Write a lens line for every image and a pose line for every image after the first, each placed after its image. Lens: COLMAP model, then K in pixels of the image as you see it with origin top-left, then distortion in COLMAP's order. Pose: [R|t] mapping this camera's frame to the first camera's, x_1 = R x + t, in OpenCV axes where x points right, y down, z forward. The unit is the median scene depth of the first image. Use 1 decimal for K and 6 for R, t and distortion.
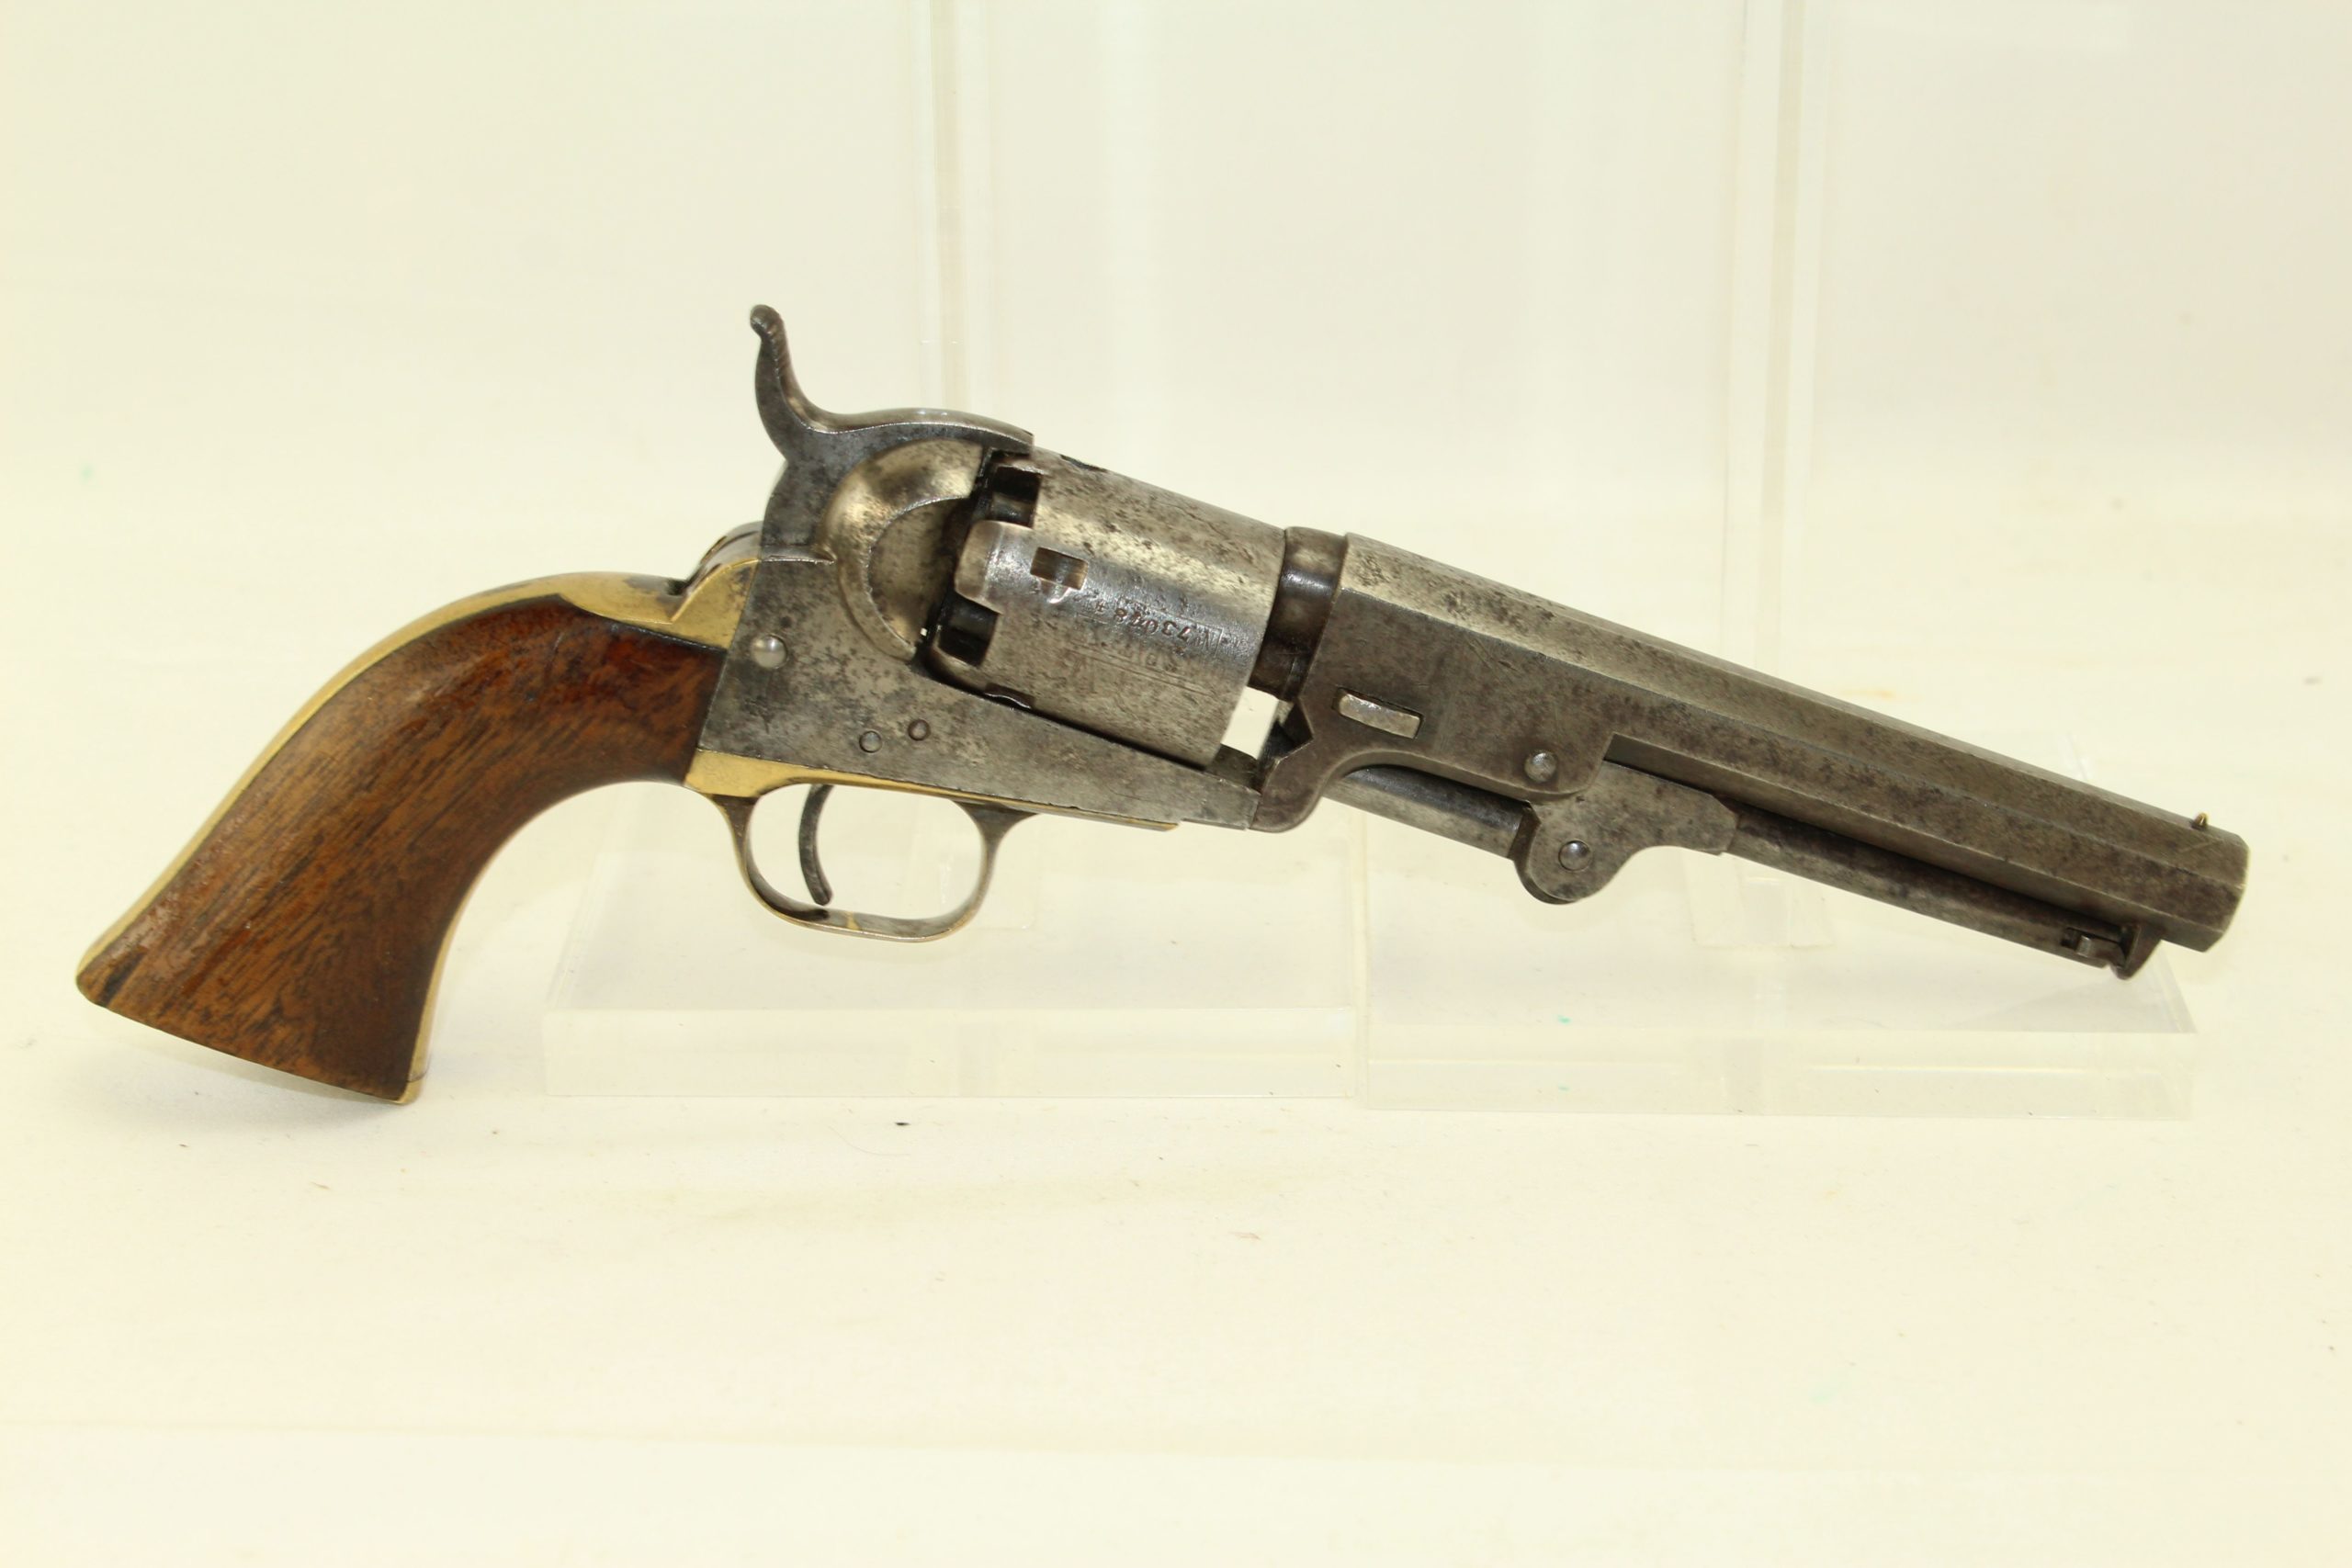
lens RADIAL K [[3110.9, 0, 1176.0], [0, 3110.9, 784.0], [0, 0, 1]] dist [0.107438, 0.001001]
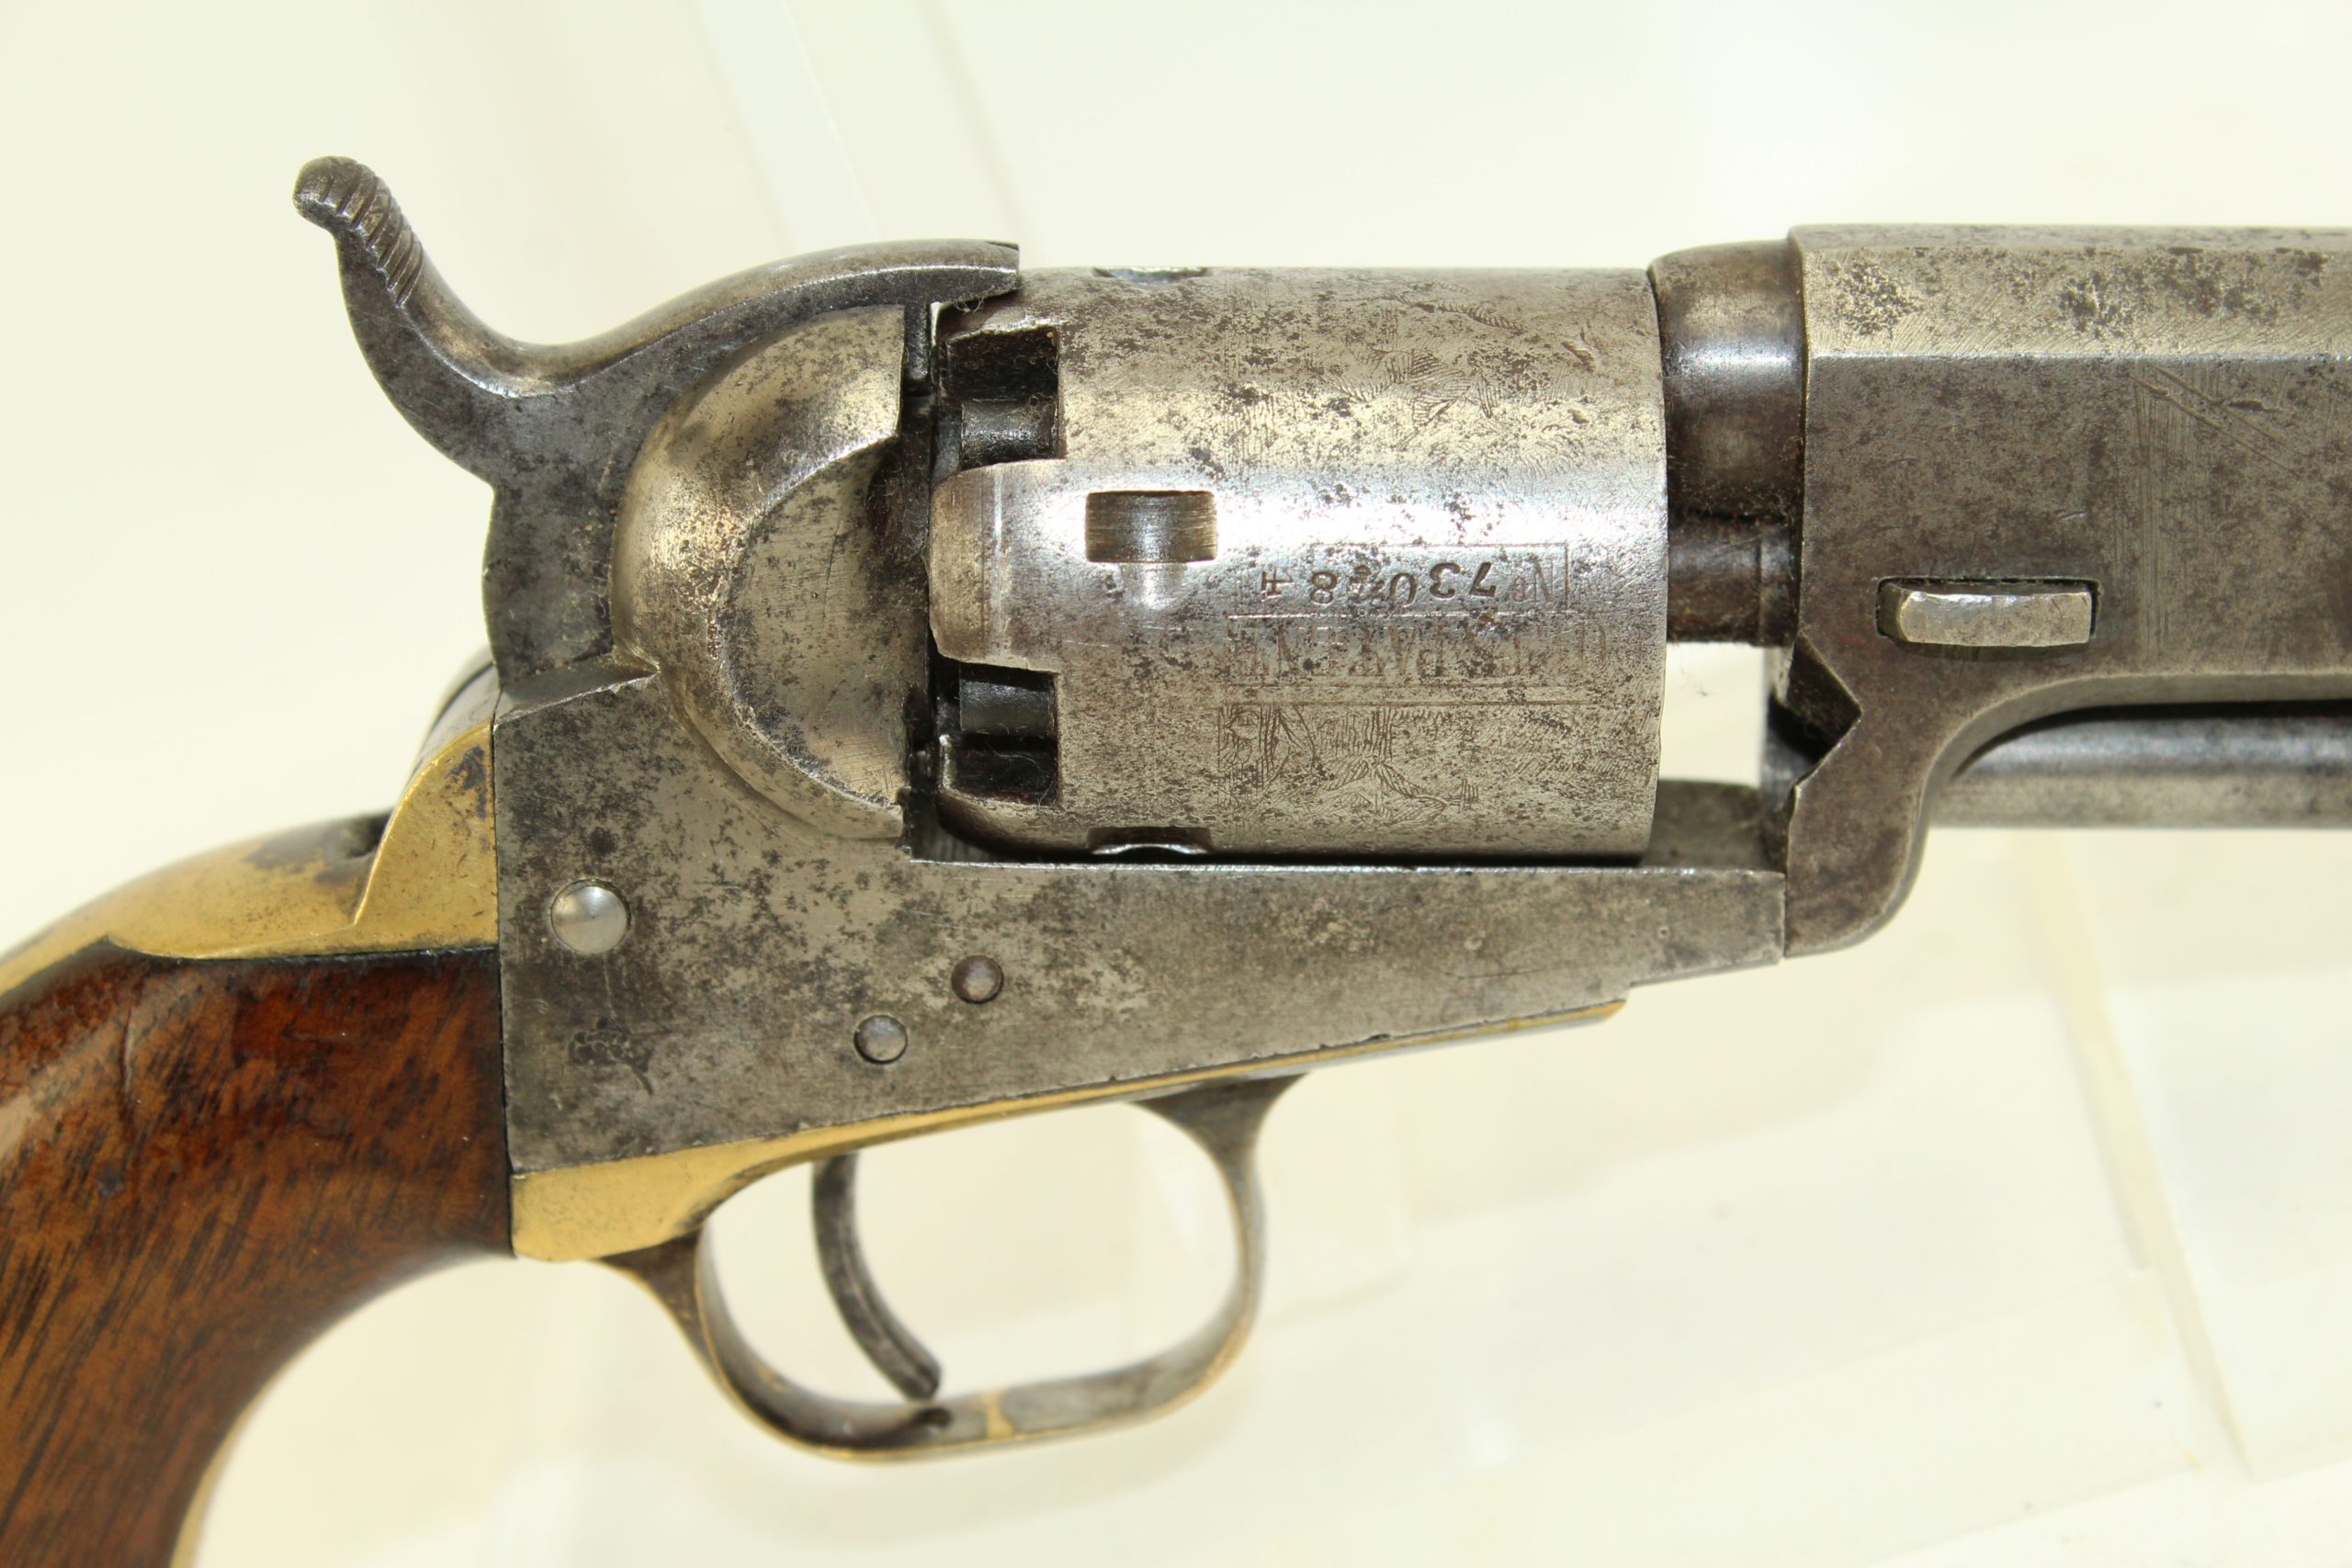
lens RADIAL K [[5476.8, 0, 1176.0], [0, 5476.8, 784.0], [0, 0, 1]] dist [0.061521, 0.576829]
pose [[0.946900, -0.309090, -0.088568, 0.019086], [0.308156, 0.951024, -0.024371, -0.016467], [0.091763, -0.004216, 0.995772, 0.250918]]
